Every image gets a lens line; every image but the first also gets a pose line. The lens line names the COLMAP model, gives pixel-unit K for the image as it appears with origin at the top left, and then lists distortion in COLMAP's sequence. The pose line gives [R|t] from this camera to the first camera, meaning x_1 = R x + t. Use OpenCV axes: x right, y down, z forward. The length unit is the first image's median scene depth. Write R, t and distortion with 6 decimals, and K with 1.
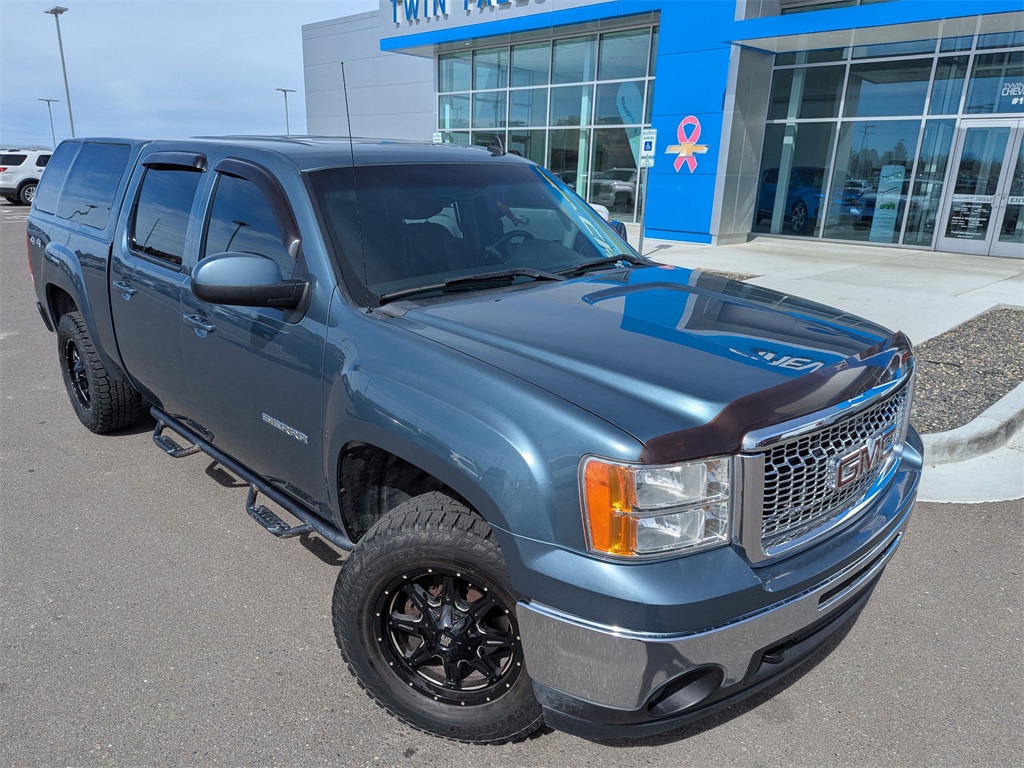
lens RADIAL K [[727.6, 0, 512.0], [0, 727.6, 384.0], [0, 0, 1]] dist [0.065085, -0.056997]
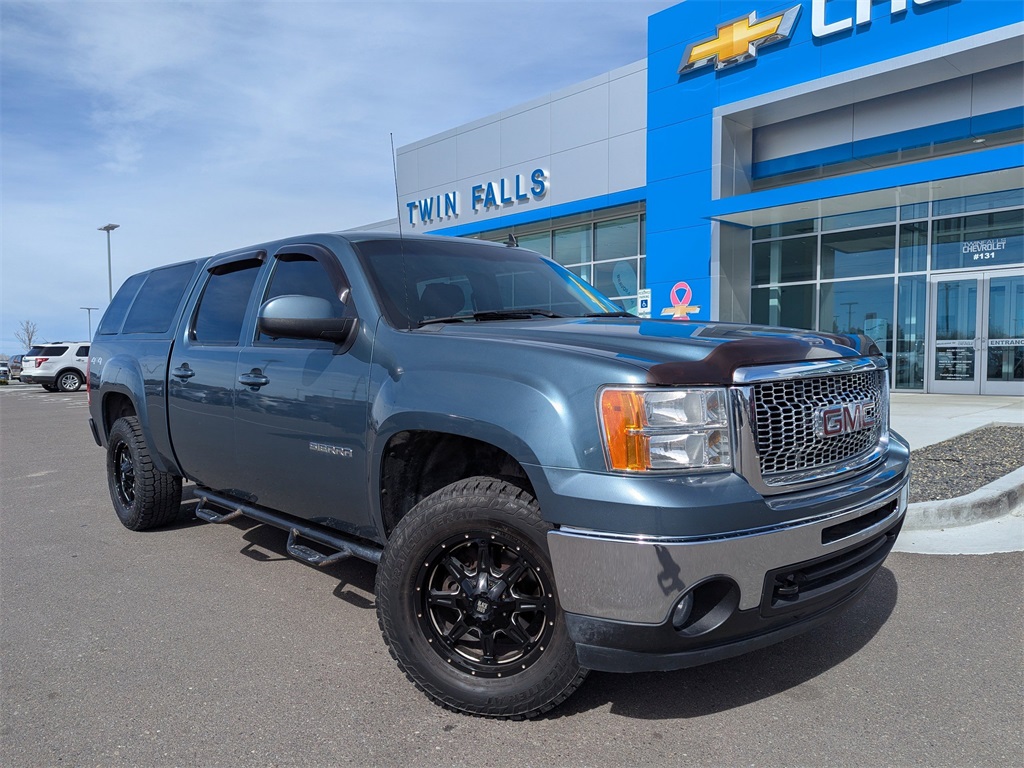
lens RADIAL K [[727.6, 0, 512.0], [0, 727.6, 384.0], [0, 0, 1]] dist [0.065085, -0.056997]
pose [[0.999394, -0.033673, -0.008821, -0.012443], [0.030311, 0.966437, -0.255111, 0.146267], [0.017115, 0.254689, 0.966872, -0.054870]]
